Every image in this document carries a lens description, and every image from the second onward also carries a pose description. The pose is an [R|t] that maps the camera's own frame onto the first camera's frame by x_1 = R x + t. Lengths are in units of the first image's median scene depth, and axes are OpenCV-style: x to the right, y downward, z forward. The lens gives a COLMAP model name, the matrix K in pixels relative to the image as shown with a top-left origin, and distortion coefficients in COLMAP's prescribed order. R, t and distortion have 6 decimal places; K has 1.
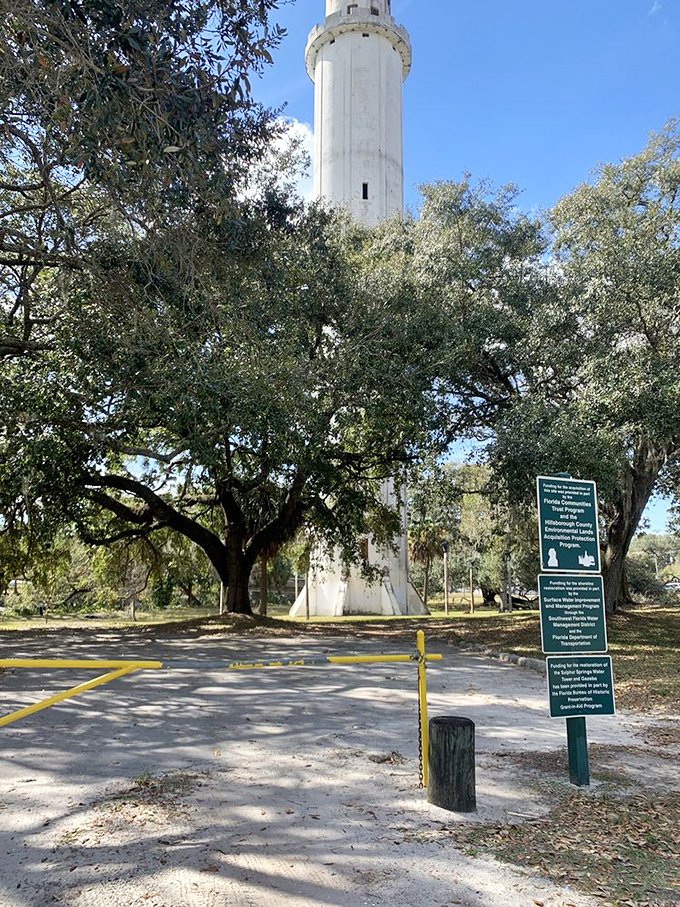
lens RADIAL K [[699.4, 0, 338.7], [0, 699.4, 438.2], [0, 0, 1]] dist [0.021684, -0.059724]
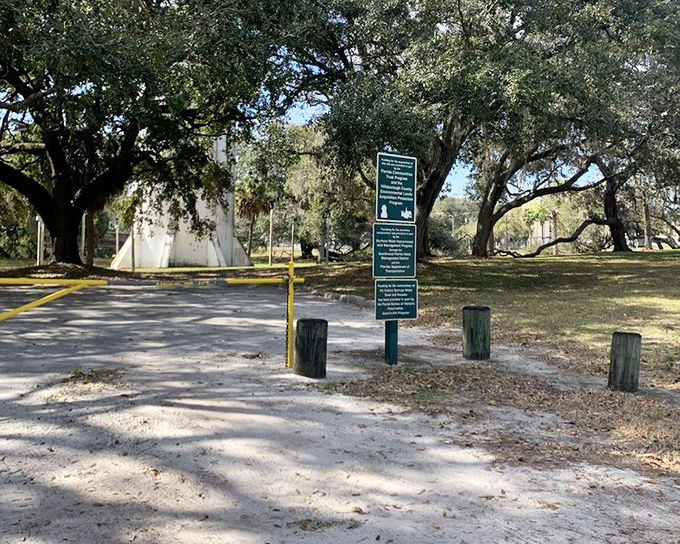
lens RADIAL K [[1575.9, 0, 340.0], [0, 1575.9, 272.0], [0, 0, 1]] dist [0.078435, 0.820217]
pose [[0.941658, 0.012519, 0.336338, -0.598699], [-0.076072, 0.981365, 0.176456, -0.186130], [-0.327862, -0.191747, 0.925062, -1.366298]]
